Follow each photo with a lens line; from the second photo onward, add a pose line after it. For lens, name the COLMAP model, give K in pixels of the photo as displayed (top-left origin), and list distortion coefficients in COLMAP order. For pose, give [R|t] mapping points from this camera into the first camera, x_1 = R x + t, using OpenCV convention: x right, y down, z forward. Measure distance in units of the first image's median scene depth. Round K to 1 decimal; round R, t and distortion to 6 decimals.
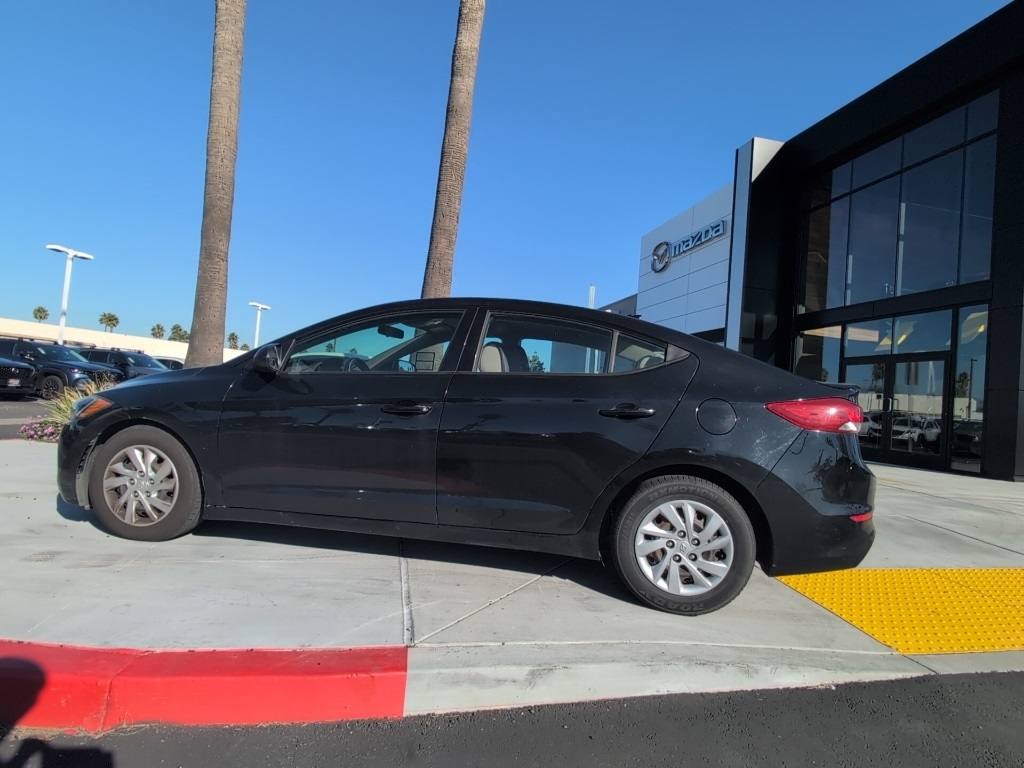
lens RADIAL K [[538.8, 0, 514.7], [0, 538.8, 387.2], [0, 0, 1]] dist [0.000563, -0.001244]
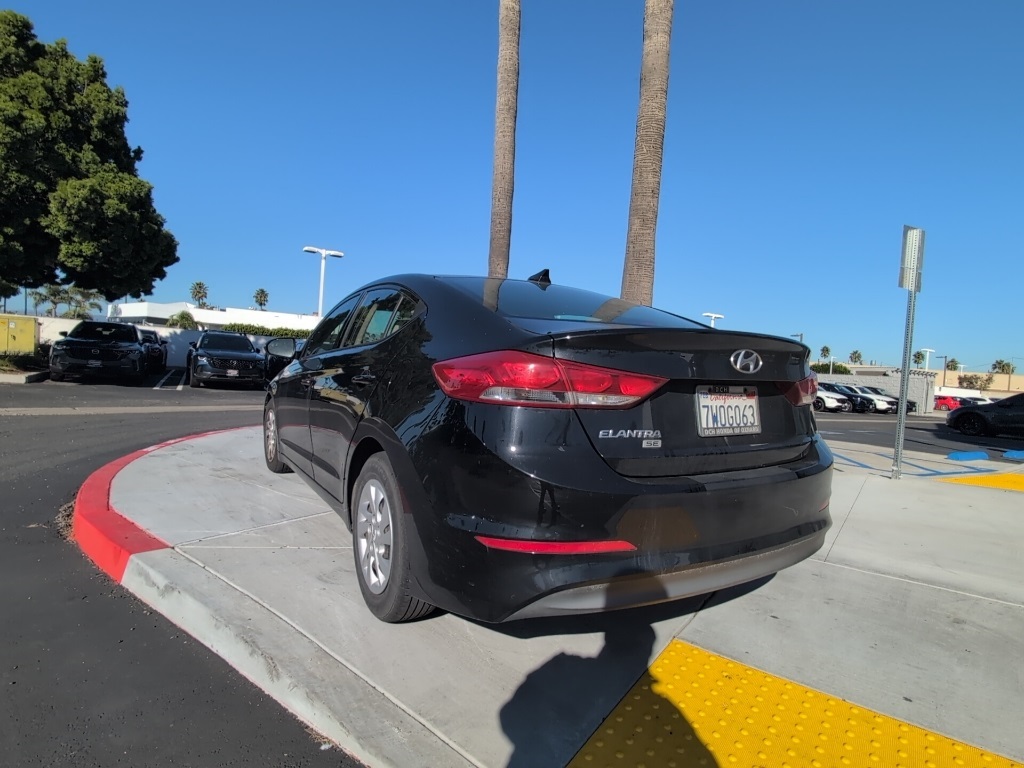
lens RADIAL K [[538.8, 0, 514.7], [0, 538.8, 386.8], [0, 0, 1]] dist [0.000563, -0.001244]
pose [[0.646319, -0.010542, -0.762995, 0.969167], [-0.003539, 0.999852, -0.016812, 0.065896], [0.763060, 0.013566, 0.646186, 0.535445]]
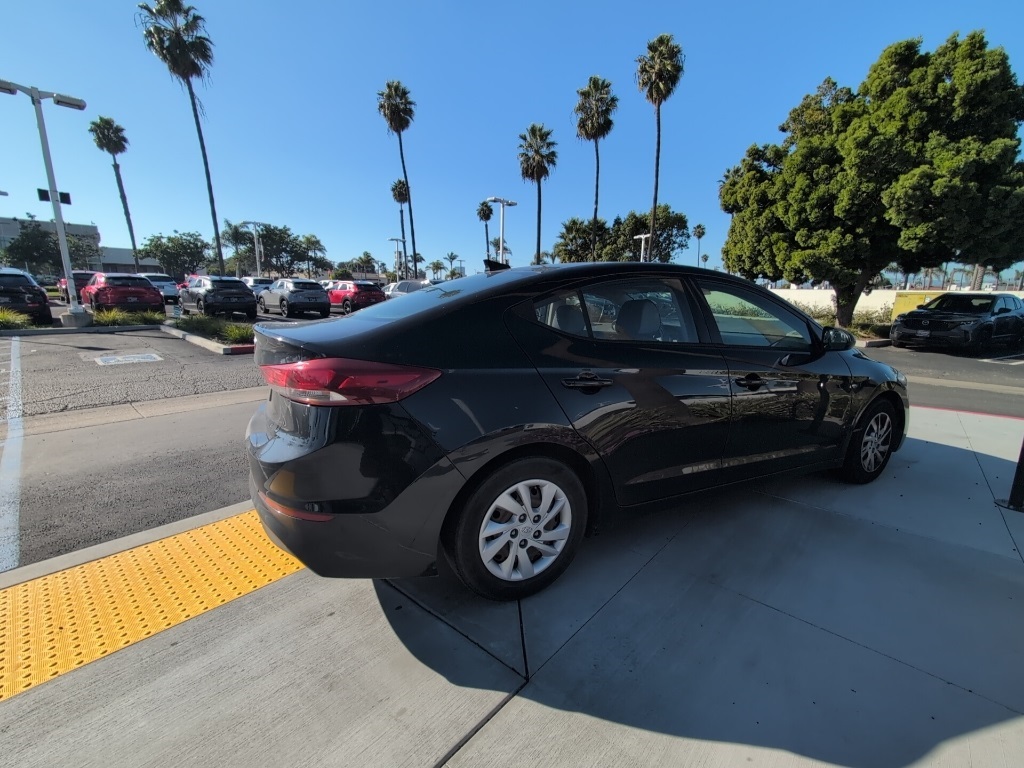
lens RADIAL K [[433.2, 0, 513.8], [0, 433.2, 385.2], [0, 0, 1]] dist [-0.000637, 0.000342]
pose [[-0.811486, 0.027810, -0.583710, 0.741663], [-0.074750, 0.985721, 0.150884, -0.046364], [0.579571, 0.166072, -0.797820, 1.963224]]
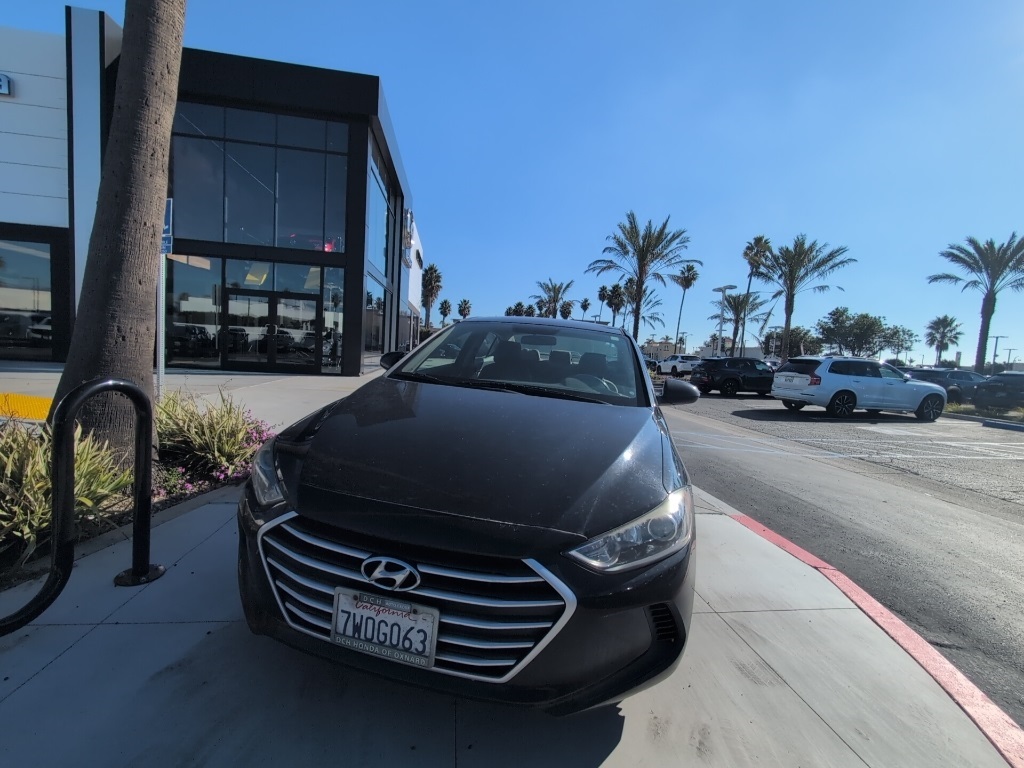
lens RADIAL K [[433.2, 0, 514.9], [0, 433.2, 384.6], [0, 0, 1]] dist [-0.000637, 0.000342]
pose [[0.086645, -0.149874, 0.984901, -1.360944], [-0.075755, 0.984766, 0.156518, -0.184469], [-0.993355, -0.088172, 0.073972, 1.242551]]
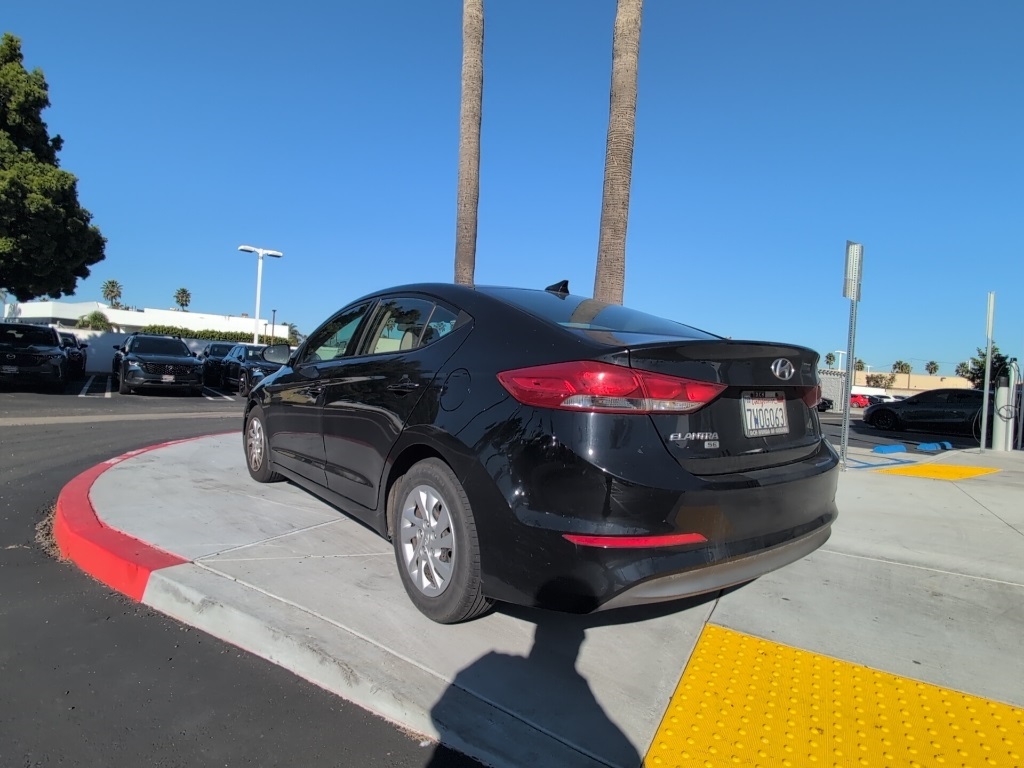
lens RADIAL K [[538.8, 0, 514.2], [0, 538.8, 386.8], [0, 0, 1]] dist [0.000563, -0.001244]
pose [[0.728053, -0.020764, -0.685206, 0.892016], [0.008630, 0.999740, -0.021126, 0.059679], [0.685466, 0.009468, 0.728043, 0.398367]]
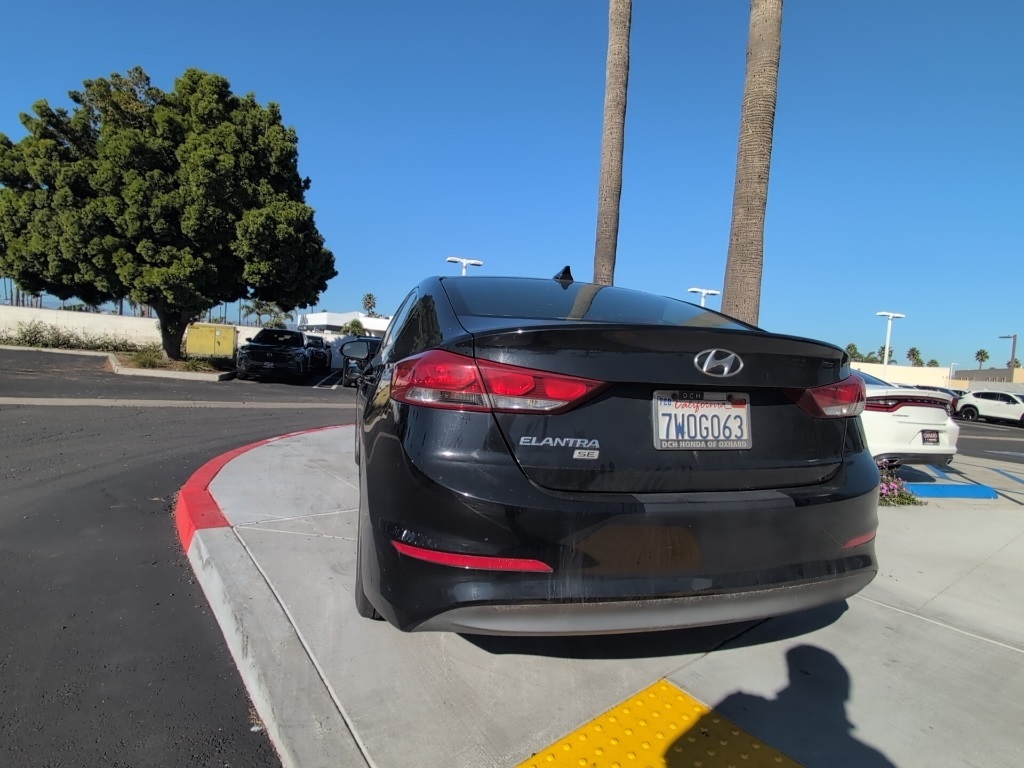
lens RADIAL K [[538.8, 0, 513.9], [0, 538.8, 385.8], [0, 0, 1]] dist [0.000563, -0.001244]
pose [[0.421931, -0.008886, -0.906584, 1.059410], [-0.026660, 0.999398, -0.022203, 0.064549], [0.906236, 0.033538, 0.421440, 0.737551]]
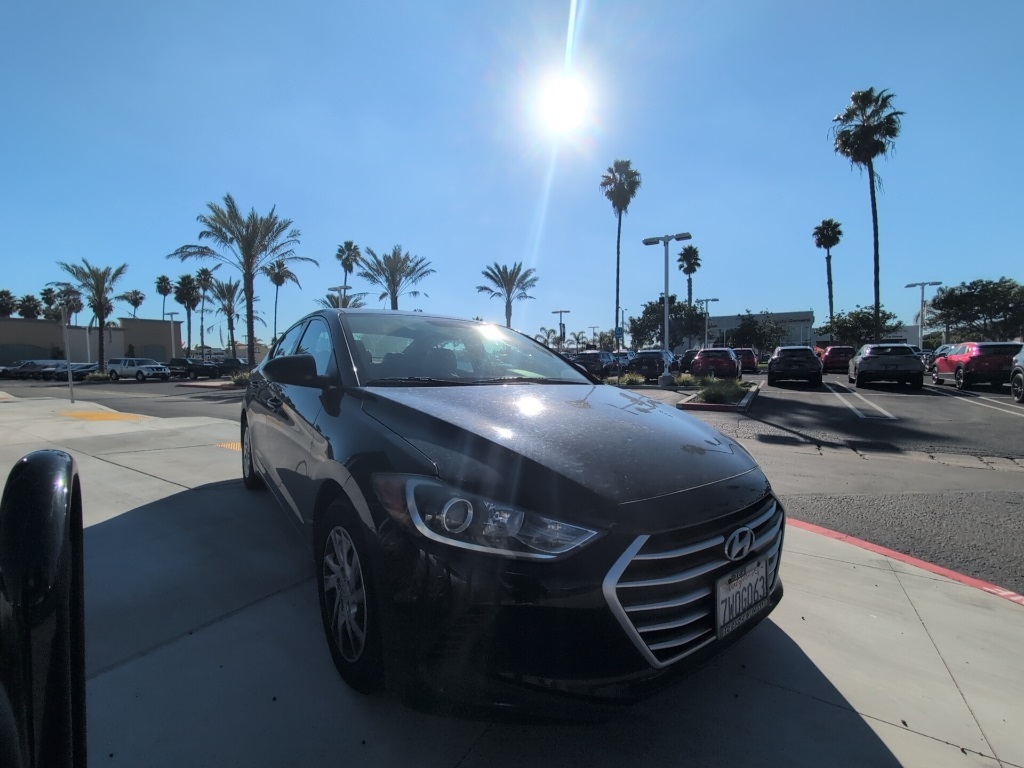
lens RADIAL K [[433.2, 0, 514.9], [0, 433.2, 384.9], [0, 0, 1]] dist [-0.000637, 0.000342]
pose [[-0.711748, -0.109484, 0.693850, -1.107039], [-0.059988, 0.993644, 0.095254, -0.120558], [-0.699869, 0.026174, -0.713792, 1.874861]]
